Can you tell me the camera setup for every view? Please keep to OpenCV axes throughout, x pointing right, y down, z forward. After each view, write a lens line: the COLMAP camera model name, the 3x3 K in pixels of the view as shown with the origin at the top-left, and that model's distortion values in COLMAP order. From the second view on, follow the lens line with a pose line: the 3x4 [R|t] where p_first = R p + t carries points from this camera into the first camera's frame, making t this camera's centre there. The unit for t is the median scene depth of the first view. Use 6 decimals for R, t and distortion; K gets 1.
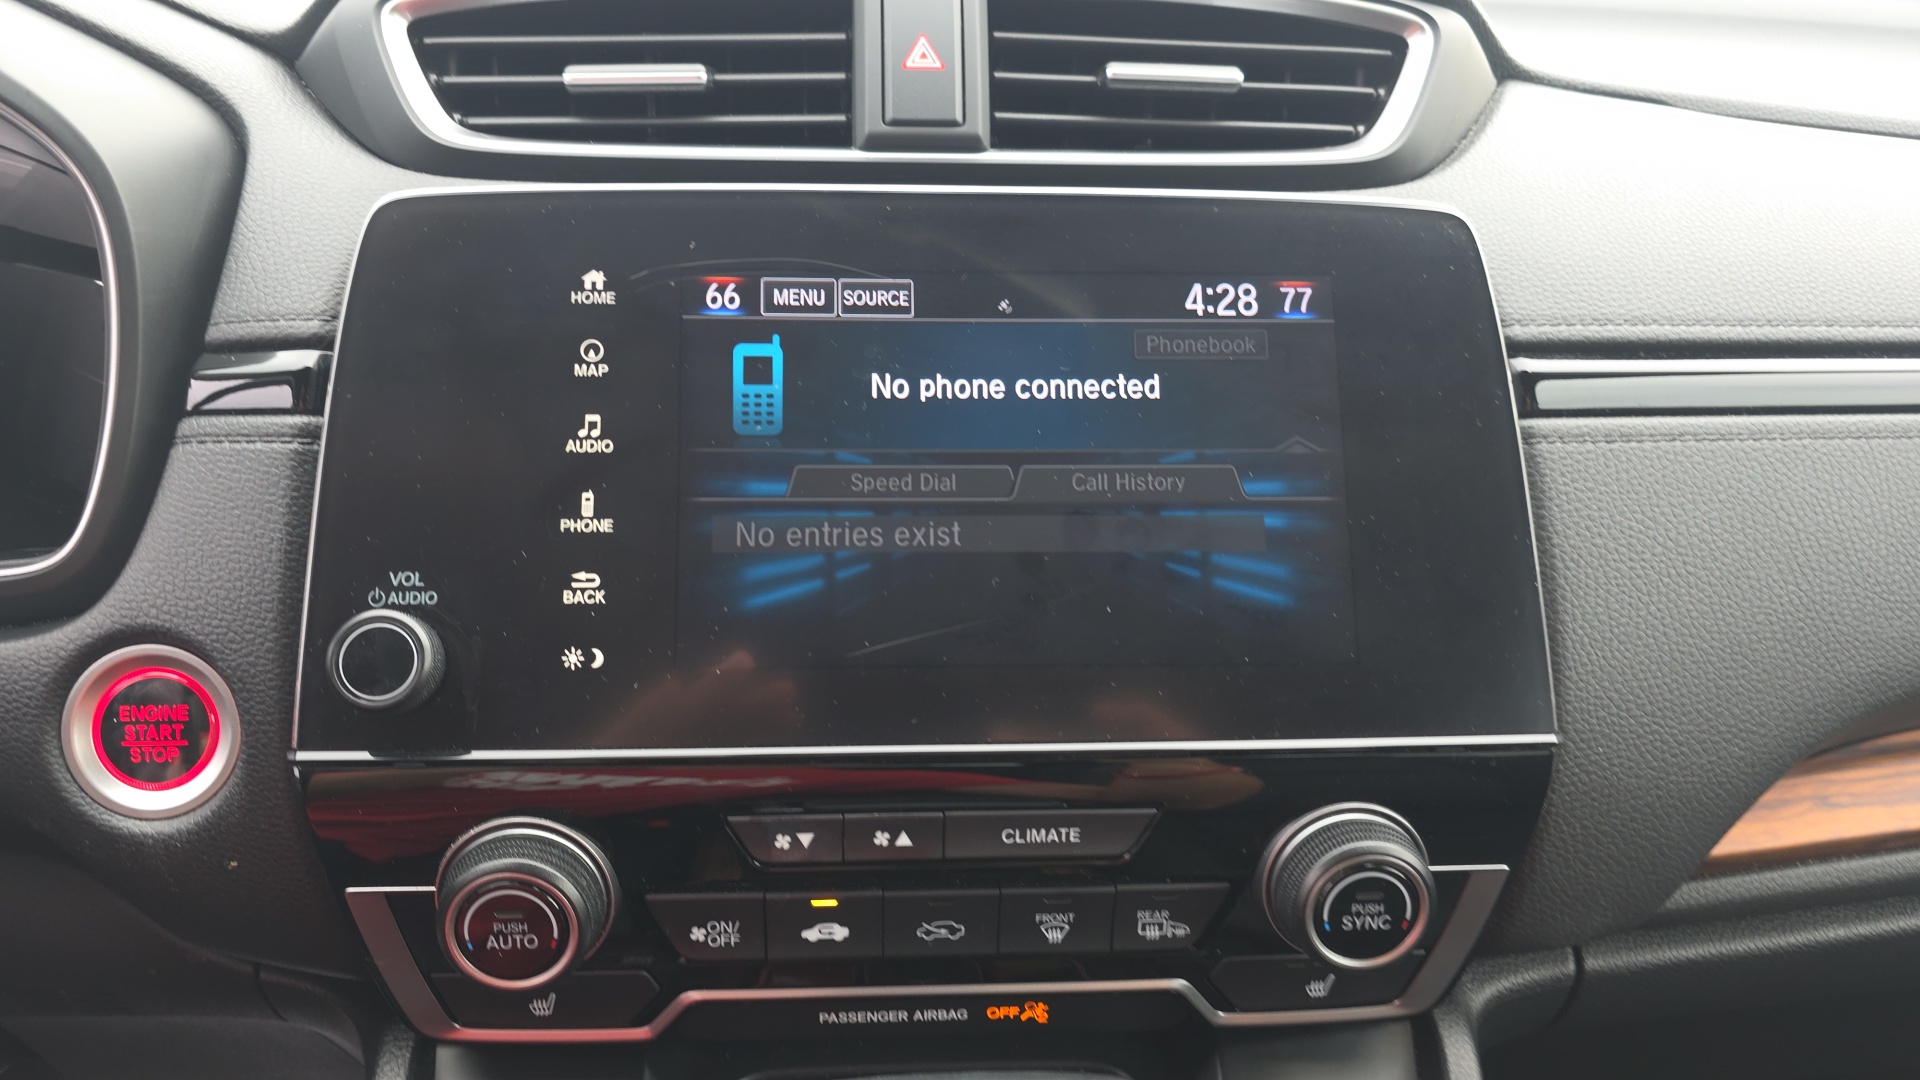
lens RADIAL K [[1330.7, 0, 925.9], [0, 1330.7, 516.5], [0, 0, 1]] dist [0.042889, -0.065600]
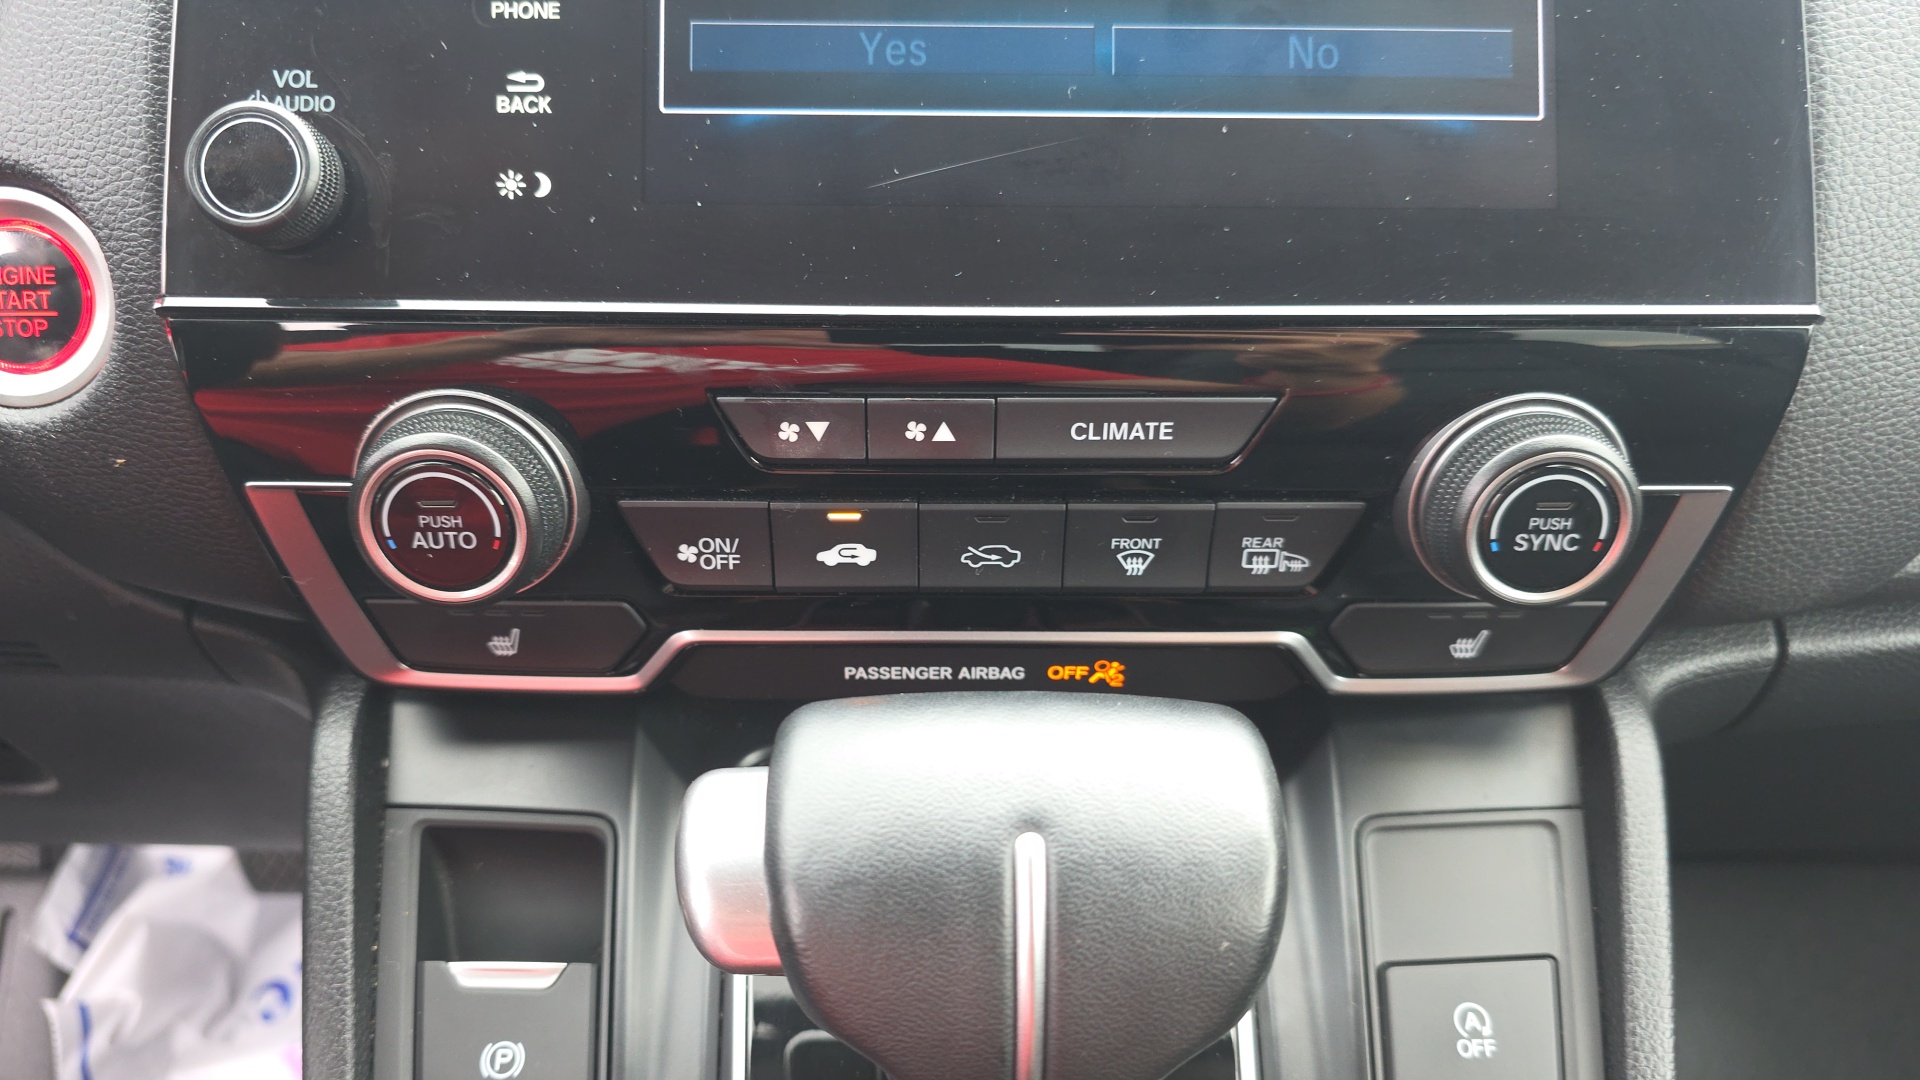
lens RADIAL K [[1340.2, 0, 941.7], [0, 1340.2, 529.5], [0, 0, 1]] dist [0.030894, -0.054140]
pose [[0.998763, 0.014913, -0.047438, 0.019182], [-0.007845, 0.989279, 0.145827, 0.178192], [0.049104, -0.145274, 0.988172, 0.214177]]
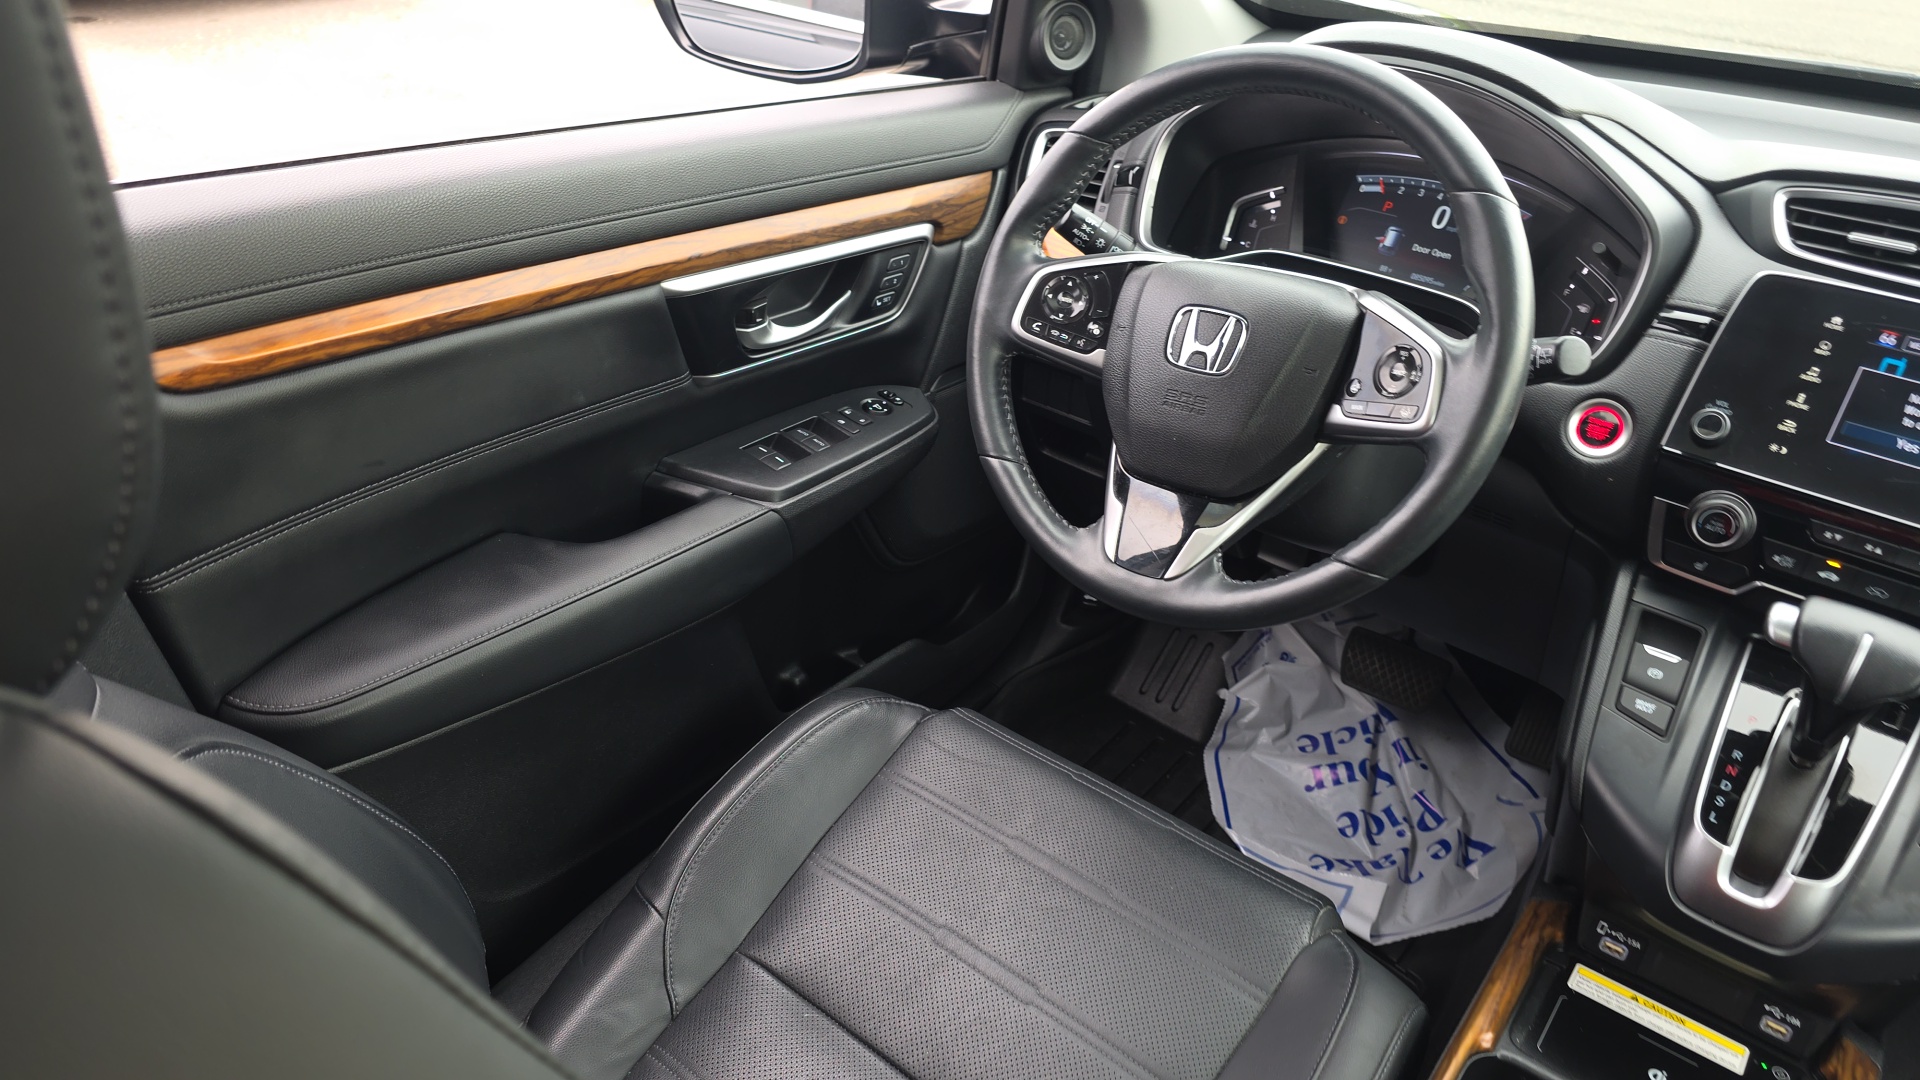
lens RADIAL K [[1302.5, 0, 956.2], [0, 1302.5, 546.6], [0, 0, 1]] dist [0.067552, -0.067537]
pose [[0.752328, 0.360395, -0.551470, 0.052727], [-0.315153, 0.931983, 0.179127, 0.330692], [0.578517, 0.039035, 0.814736, -2.191413]]
